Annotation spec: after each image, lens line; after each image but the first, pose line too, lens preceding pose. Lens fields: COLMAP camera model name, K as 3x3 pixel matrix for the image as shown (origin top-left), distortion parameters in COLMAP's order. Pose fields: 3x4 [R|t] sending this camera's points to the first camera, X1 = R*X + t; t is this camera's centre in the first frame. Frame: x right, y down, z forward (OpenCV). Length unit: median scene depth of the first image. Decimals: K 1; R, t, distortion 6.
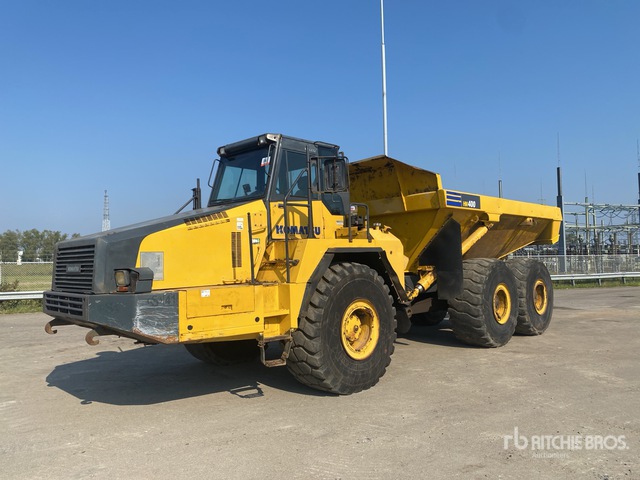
lens RADIAL K [[503.0, 0, 320.0], [0, 503.0, 240.0], [0, 0, 1]] dist [0.046788, -0.003675]
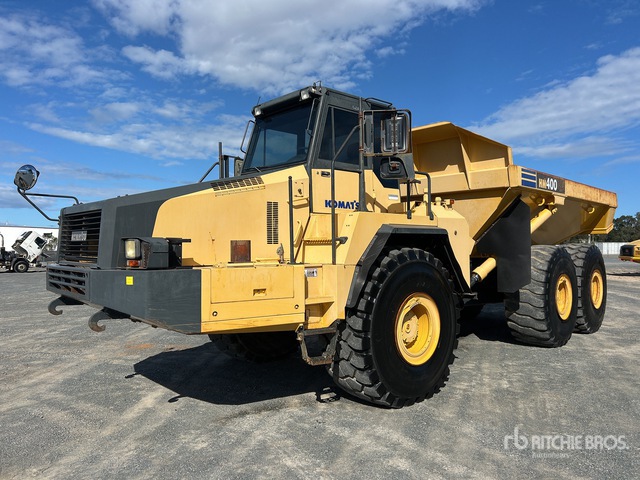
lens RADIAL K [[503.0, 0, 320.0], [0, 503.0, 240.0], [0, 0, 1]] dist [0.046788, -0.003675]
pose [[0.997889, 0.029041, -0.058087, -0.037069], [-0.027648, 0.999314, 0.024638, 0.024180], [0.058762, -0.022980, 0.998007, 0.167340]]
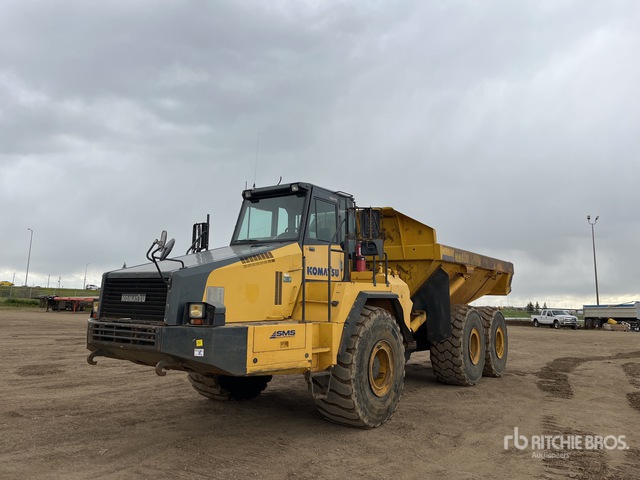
lens RADIAL K [[503.0, 0, 320.0], [0, 503.0, 240.0], [0, 0, 1]] dist [0.046788, -0.003675]
pose [[0.988305, 0.060965, 0.139773, -0.228271], [-0.048967, 0.994940, -0.087733, 0.006254], [-0.144414, 0.079863, 0.986289, -0.069202]]
